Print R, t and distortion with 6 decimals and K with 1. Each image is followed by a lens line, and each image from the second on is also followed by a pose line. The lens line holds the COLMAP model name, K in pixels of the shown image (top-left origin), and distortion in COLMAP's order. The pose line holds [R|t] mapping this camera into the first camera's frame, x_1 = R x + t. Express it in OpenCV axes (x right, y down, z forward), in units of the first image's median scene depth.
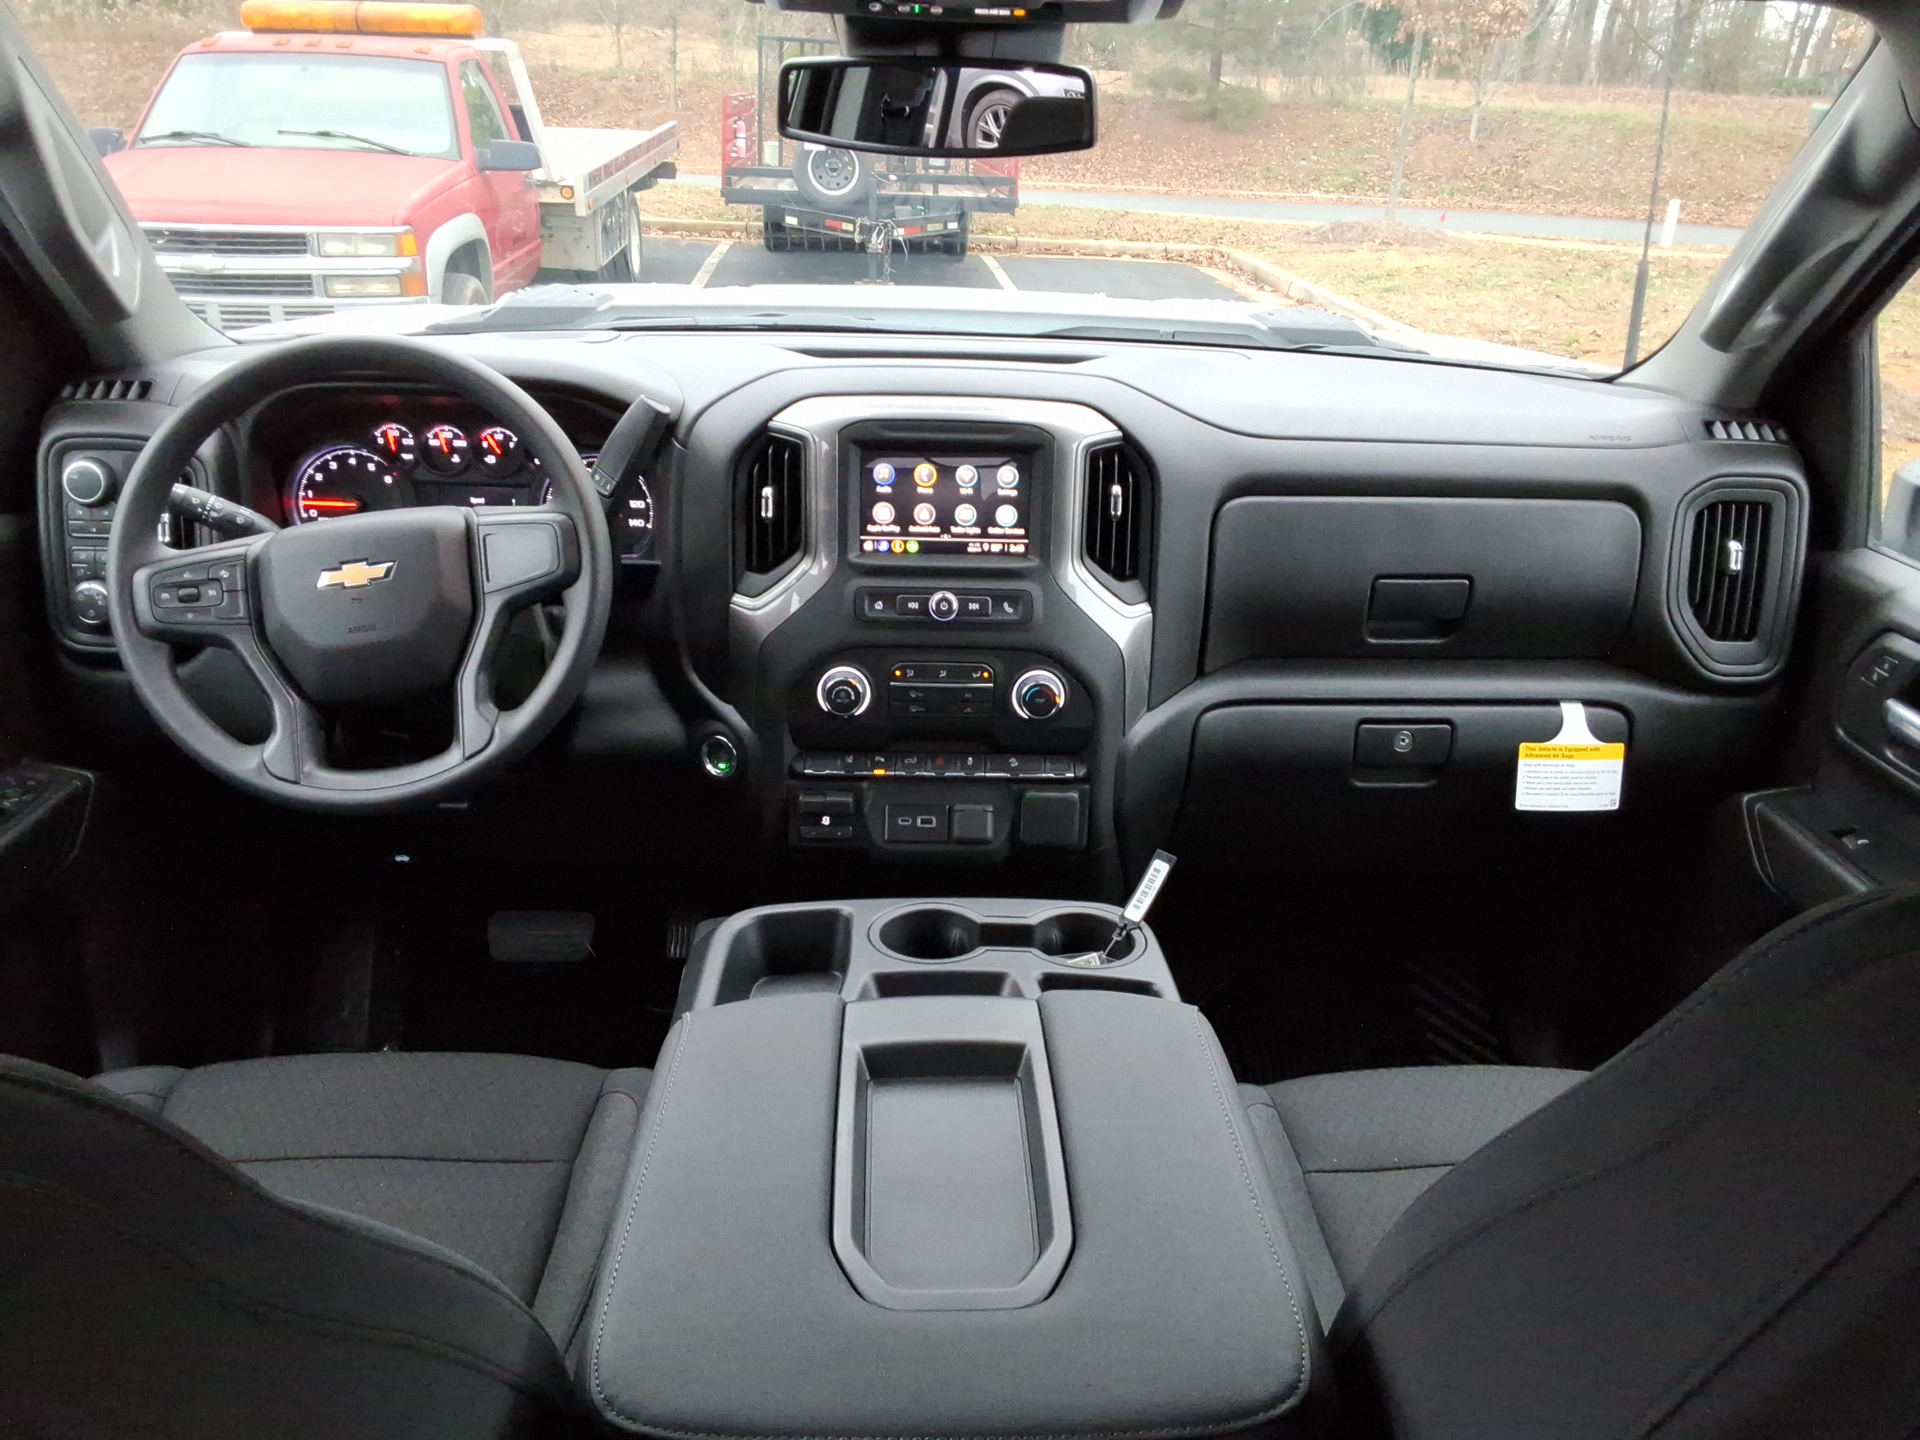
lens RADIAL K [[1532.8, 0, 983.9], [0, 1532.8, 689.7], [0, 0, 1]] dist [0.108763, -0.160498]
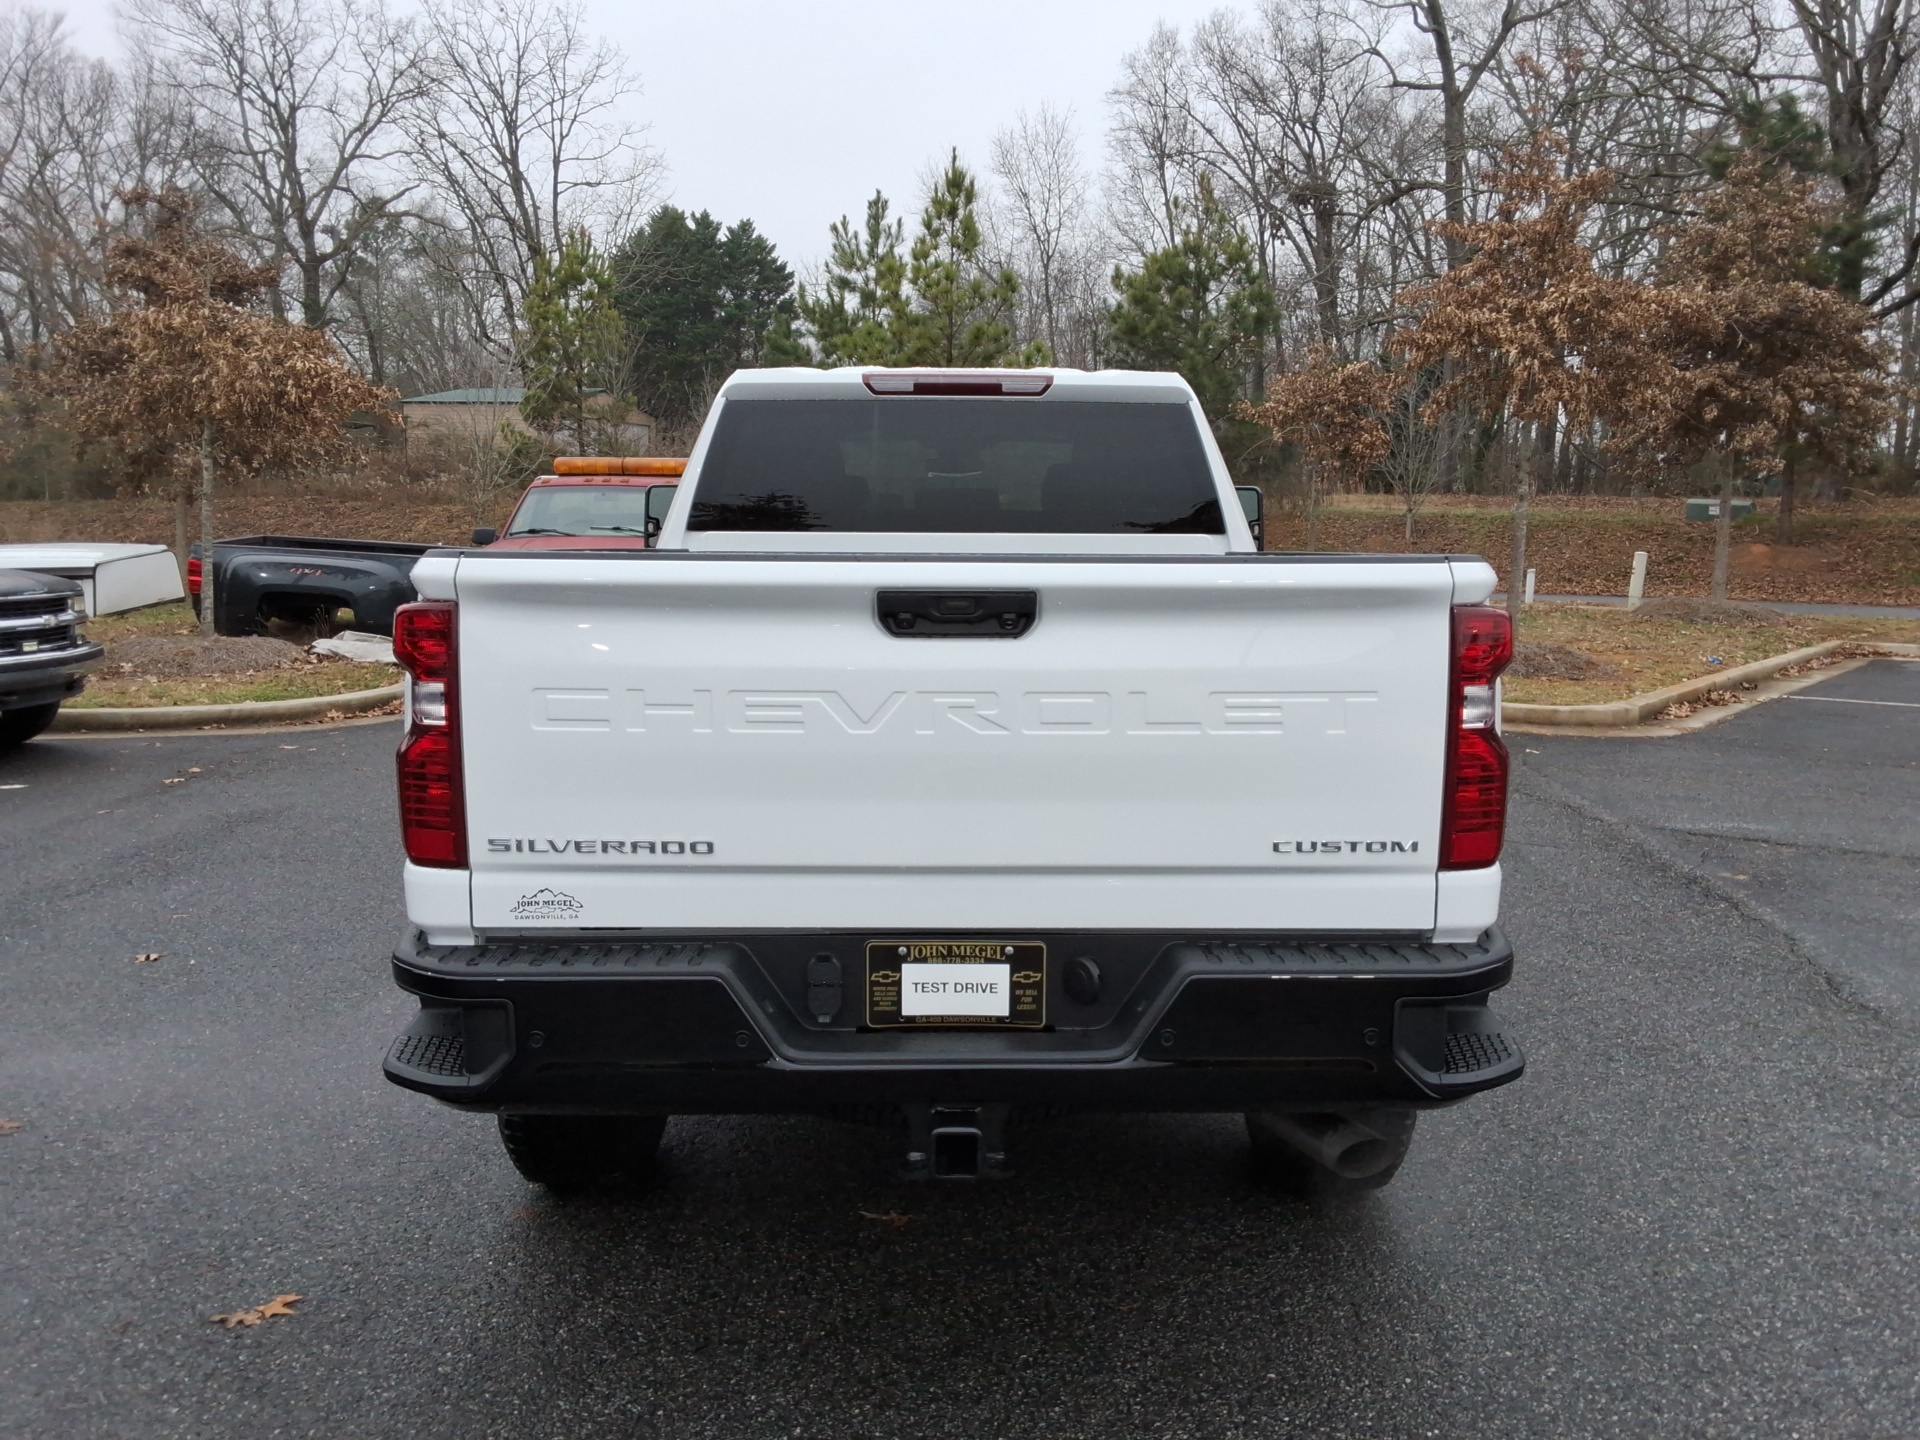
lens RADIAL K [[1532.8, 0, 978.3], [0, 1532.8, 691.4], [0, 0, 1]] dist [0.108763, -0.160498]
pose [[0.999224, -0.026187, -0.029405, 0.163503], [0.017783, 0.966421, -0.256346, 1.519447], [0.035131, 0.255625, 0.966138, -3.414116]]
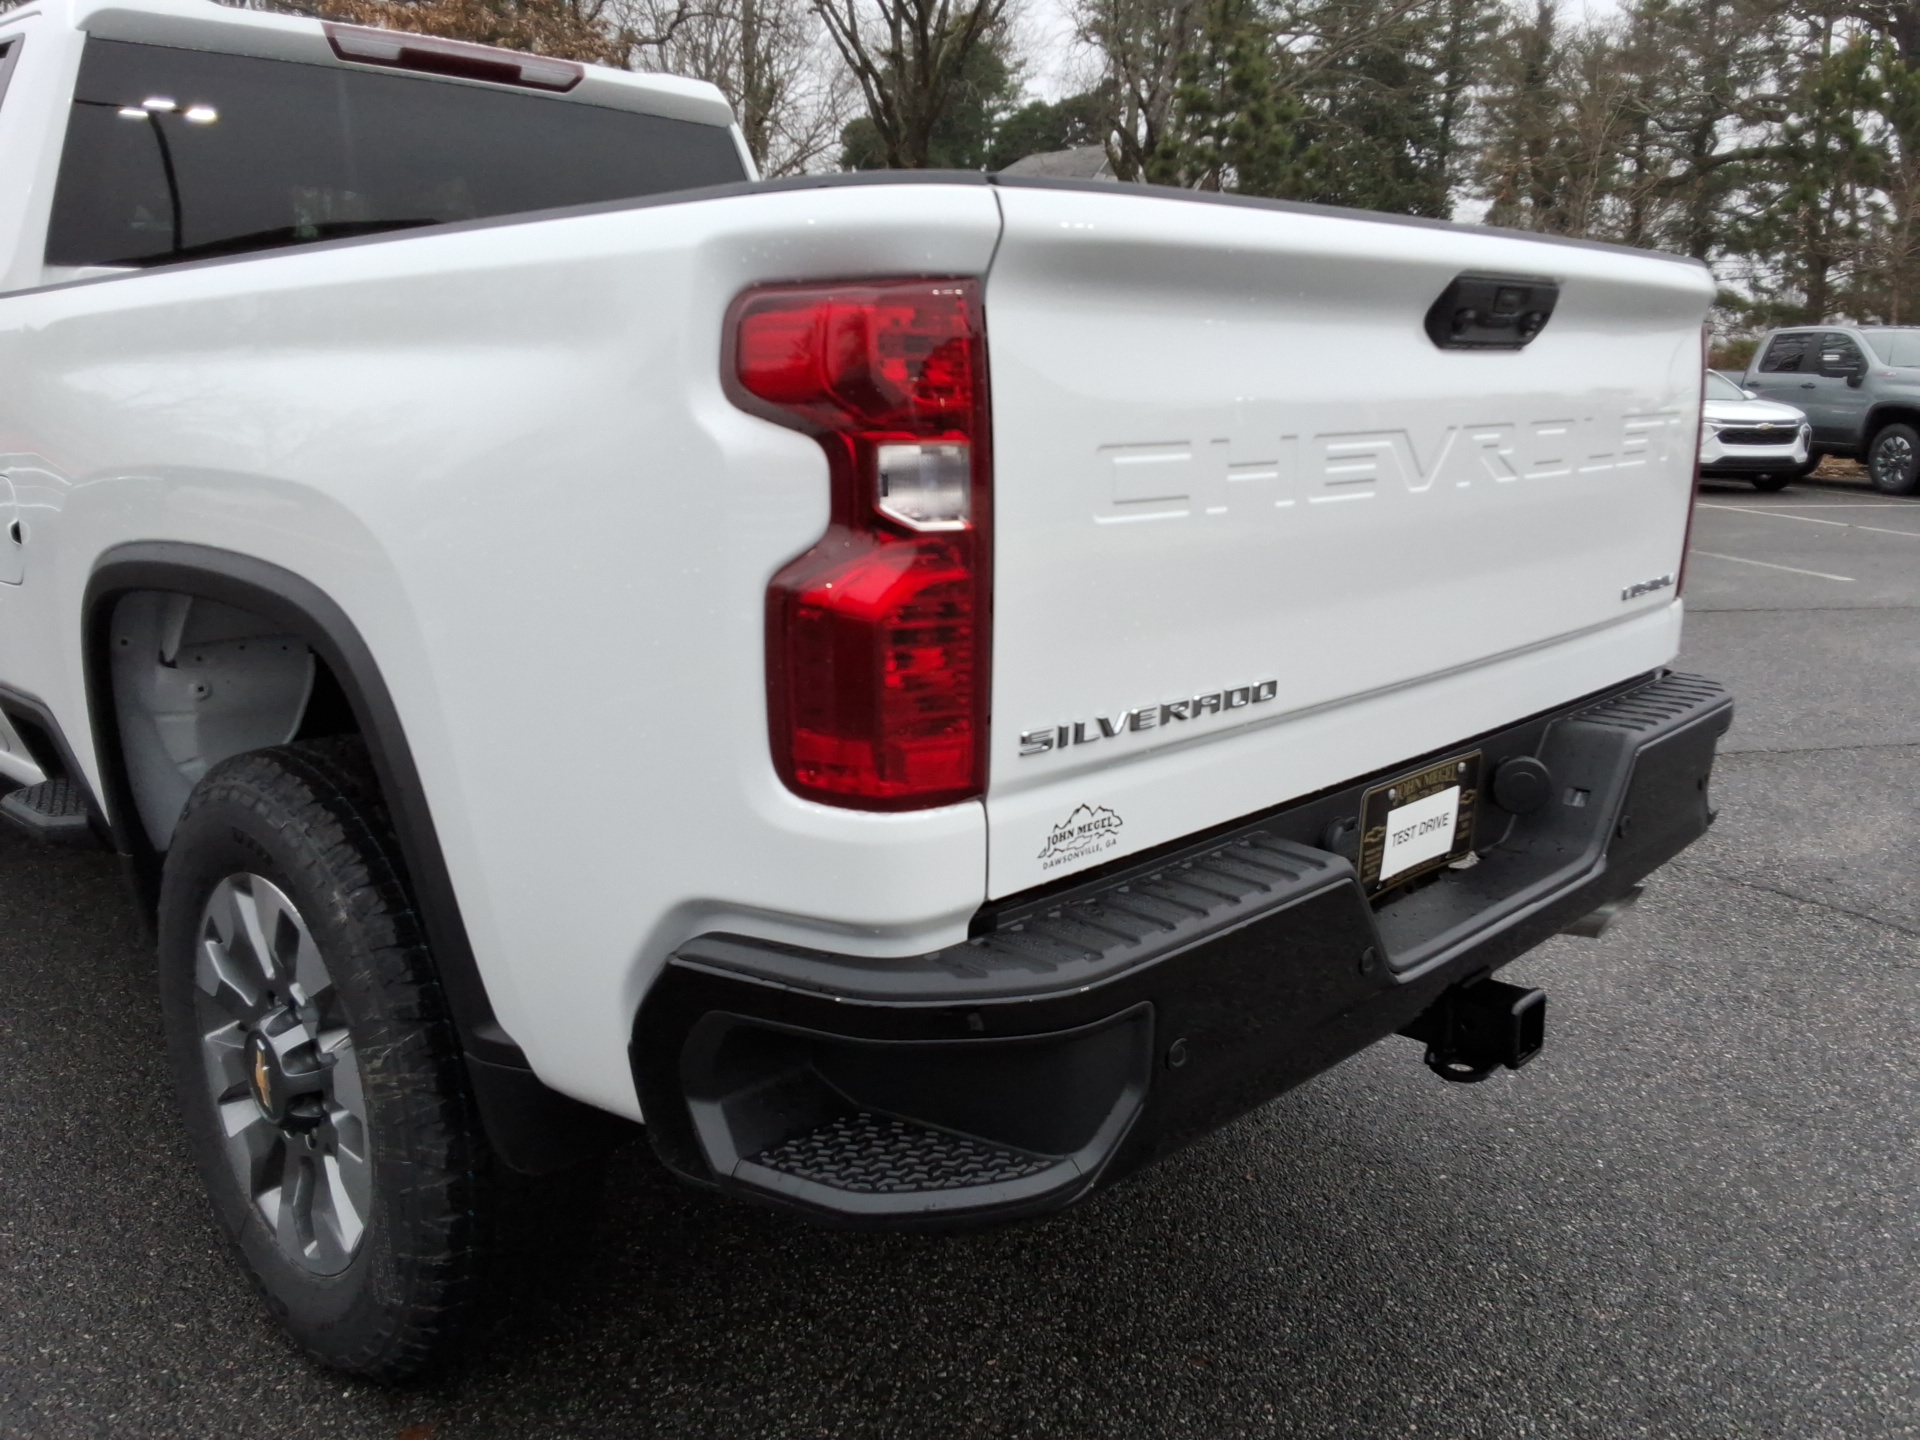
lens RADIAL K [[1532.8, 0, 972.8], [0, 1532.8, 699.5], [0, 0, 1]] dist [0.108763, -0.160498]
pose [[0.716355, -0.177824, 0.674696, -1.104579], [0.273541, 0.961144, -0.037110, 1.226704], [-0.641881, 0.211141, 0.737162, -2.373979]]
